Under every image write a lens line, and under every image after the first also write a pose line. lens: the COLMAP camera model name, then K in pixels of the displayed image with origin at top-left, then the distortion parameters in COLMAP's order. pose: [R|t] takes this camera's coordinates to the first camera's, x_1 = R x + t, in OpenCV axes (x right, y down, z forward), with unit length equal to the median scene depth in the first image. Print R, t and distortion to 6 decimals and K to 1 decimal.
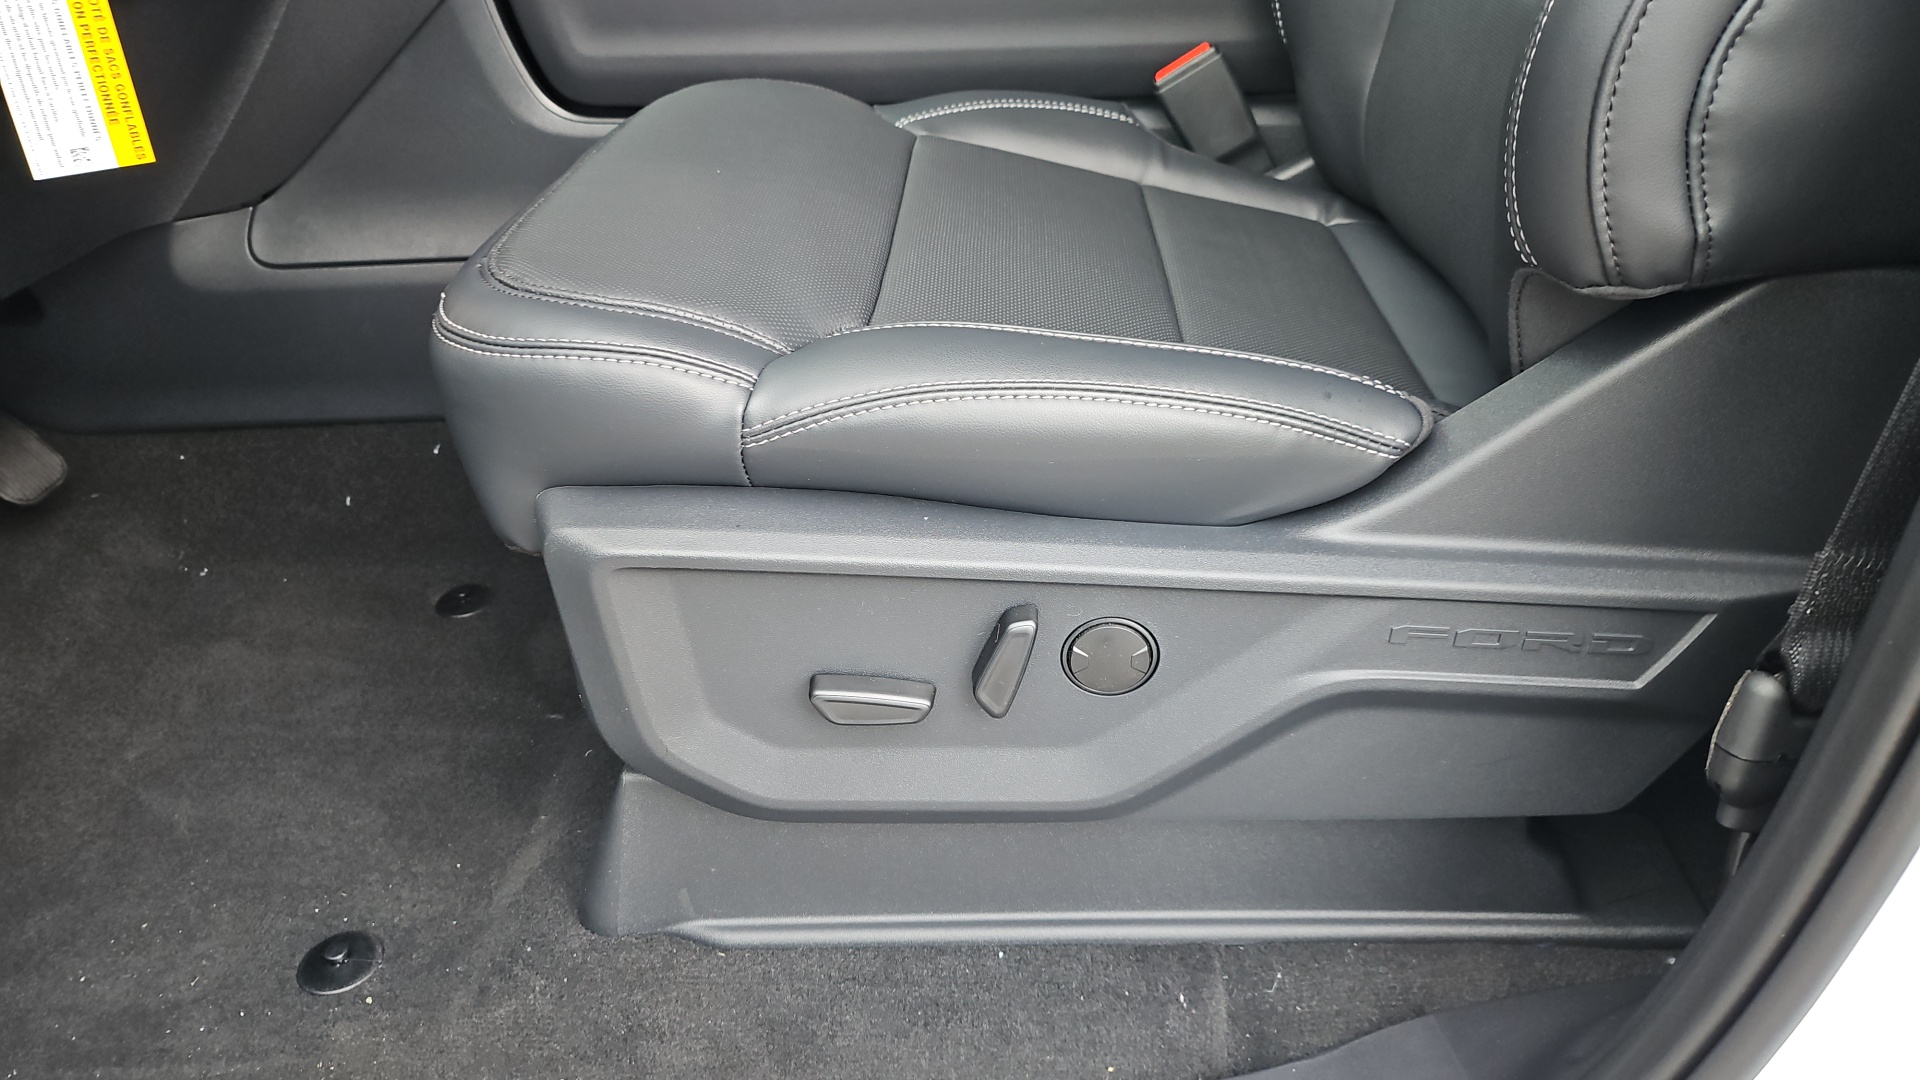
lens RADIAL K [[1398.1, 0, 965.4], [0, 1398.1, 547.4], [0, 0, 1]] dist [0.043638, -0.061389]
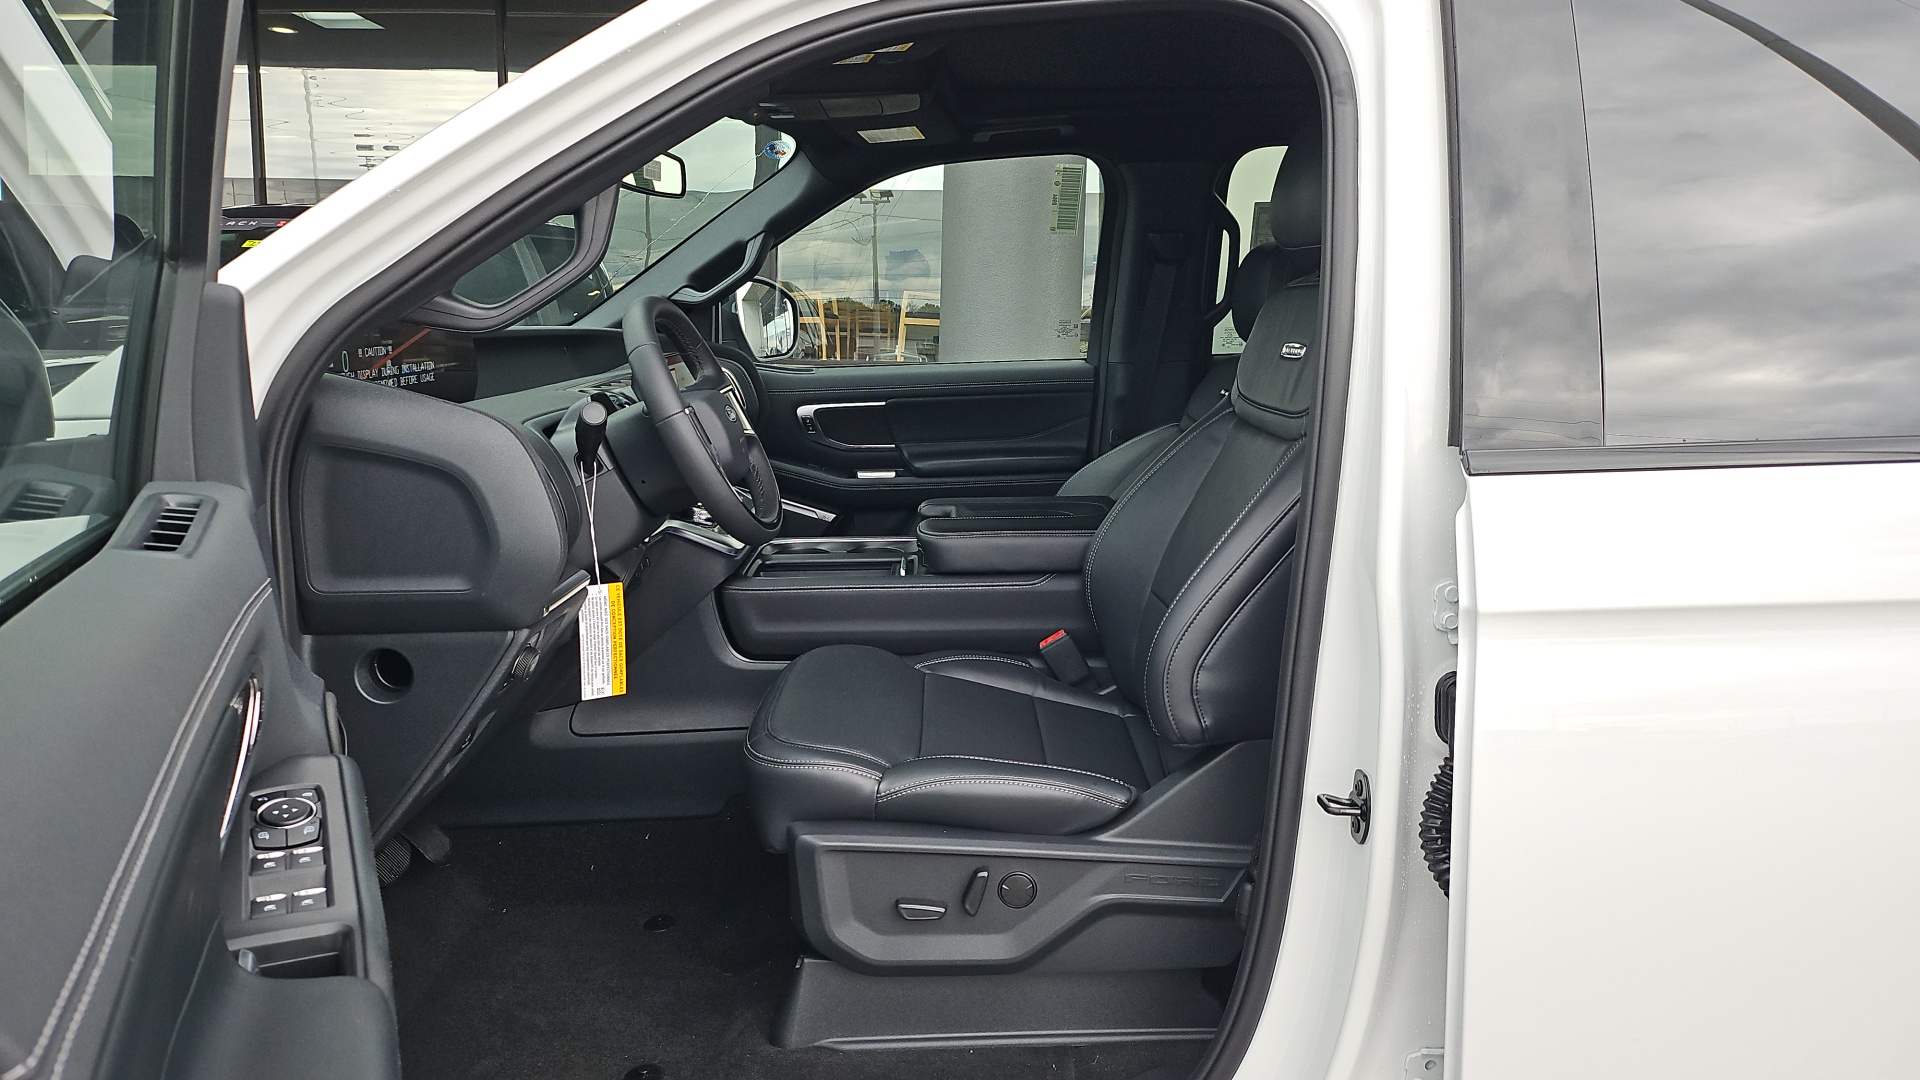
lens RADIAL K [[1398.1, 0, 960.2], [0, 1398.1, 541.2], [0, 0, 1]] dist [0.043638, -0.061389]
pose [[0.998953, 0.009718, 0.044702, -0.113947], [0.005593, 0.943904, -0.330173, 0.308375], [-0.045403, 0.330078, 0.942861, -1.525046]]
